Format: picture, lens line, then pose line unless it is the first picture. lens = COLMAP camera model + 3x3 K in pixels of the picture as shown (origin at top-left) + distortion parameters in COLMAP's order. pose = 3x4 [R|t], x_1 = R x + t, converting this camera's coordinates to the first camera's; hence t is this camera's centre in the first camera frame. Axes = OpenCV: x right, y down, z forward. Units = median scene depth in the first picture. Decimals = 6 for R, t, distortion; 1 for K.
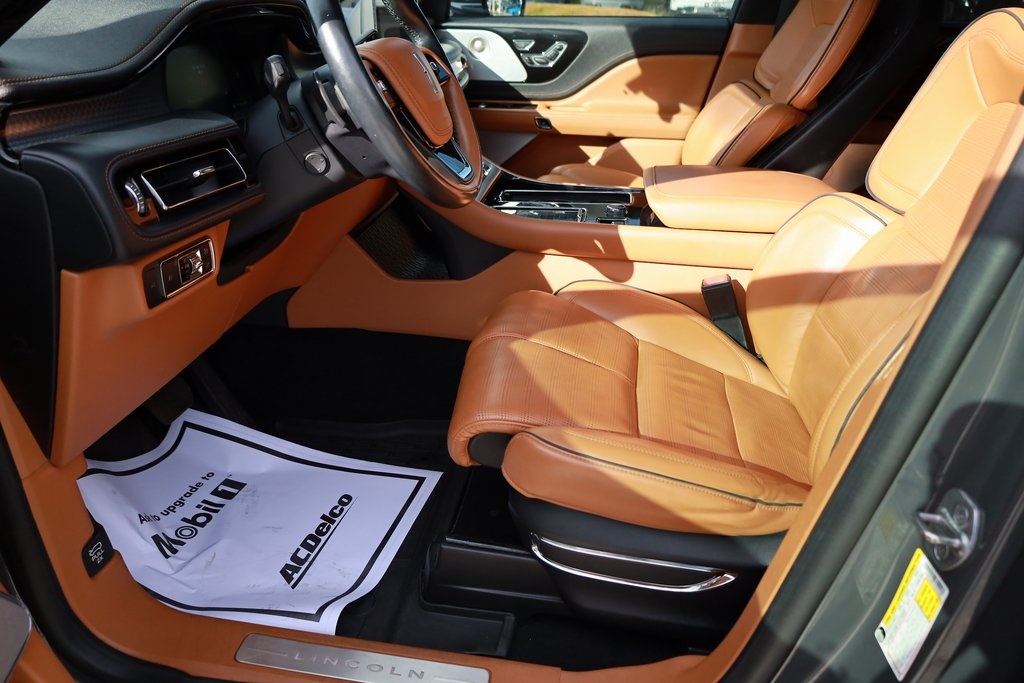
lens RADIAL K [[700.6, 0, 512.0], [0, 700.6, 341.5], [0, 0, 1]] dist [-0.009751, -0.001824]
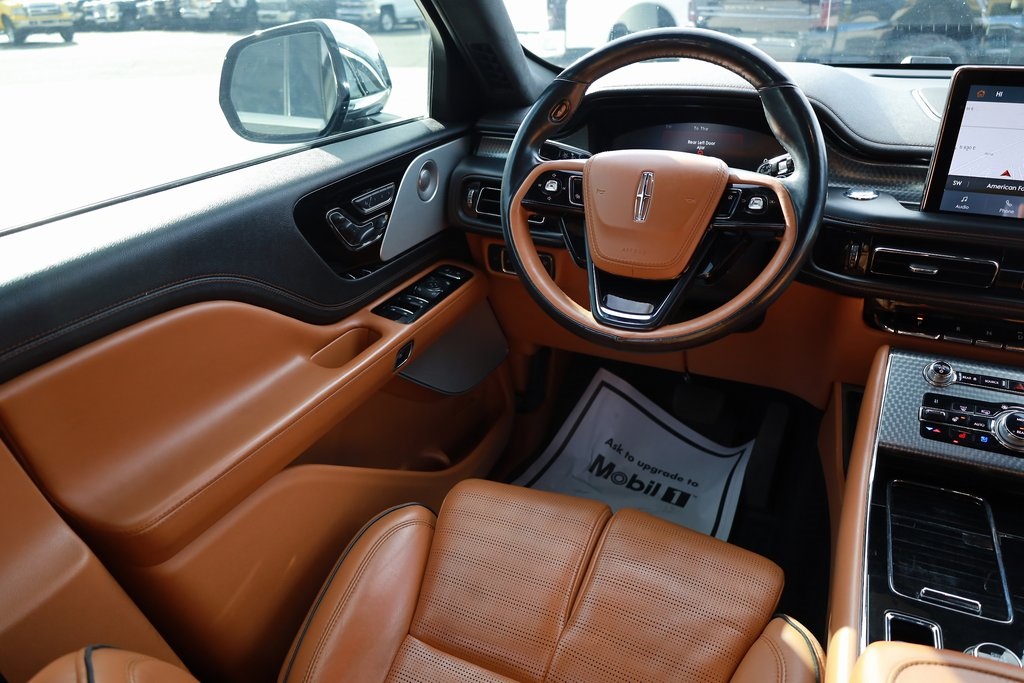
lens RADIAL K [[701.2, 0, 511.6], [0, 701.2, 348.6], [0, 0, 1]] dist [-0.013360, -0.003020]
pose [[-0.287386, 0.433066, -0.854320, 0.341805], [-0.407564, 0.751878, 0.518238, -0.287566], [0.866776, 0.497125, -0.039577, 0.454006]]
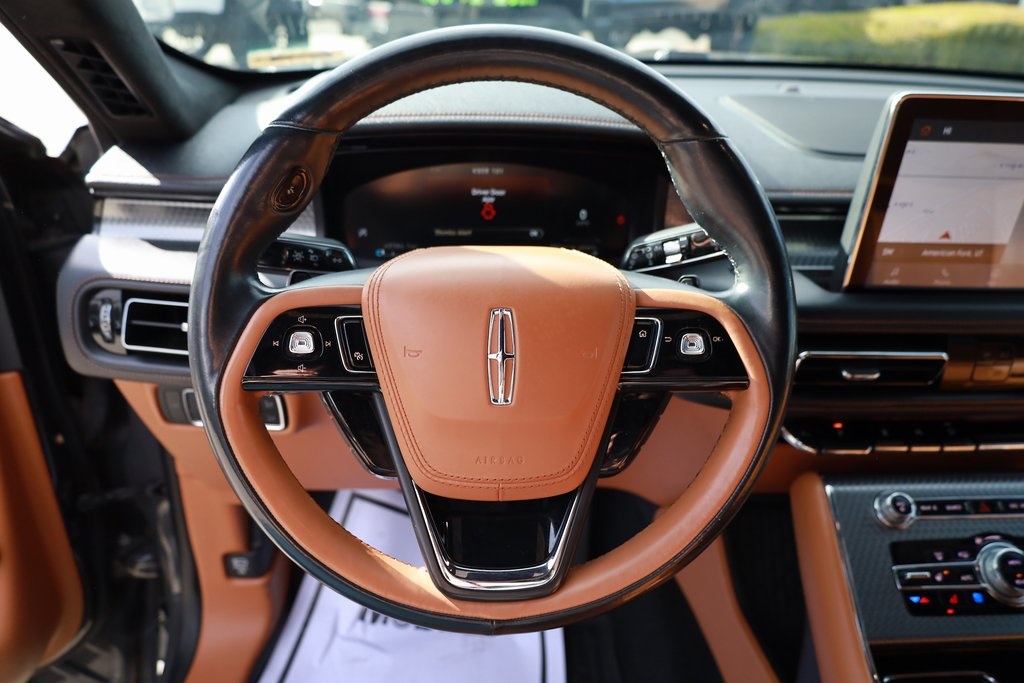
lens RADIAL K [[700.6, 0, 512.0], [0, 700.6, 341.5], [0, 0, 1]] dist [-0.009751, -0.001824]
pose [[0.199044, 0.469368, -0.860277, 0.119986], [-0.461809, 0.819186, 0.340099, -0.252252], [0.864358, 0.329589, 0.379812, 0.382750]]
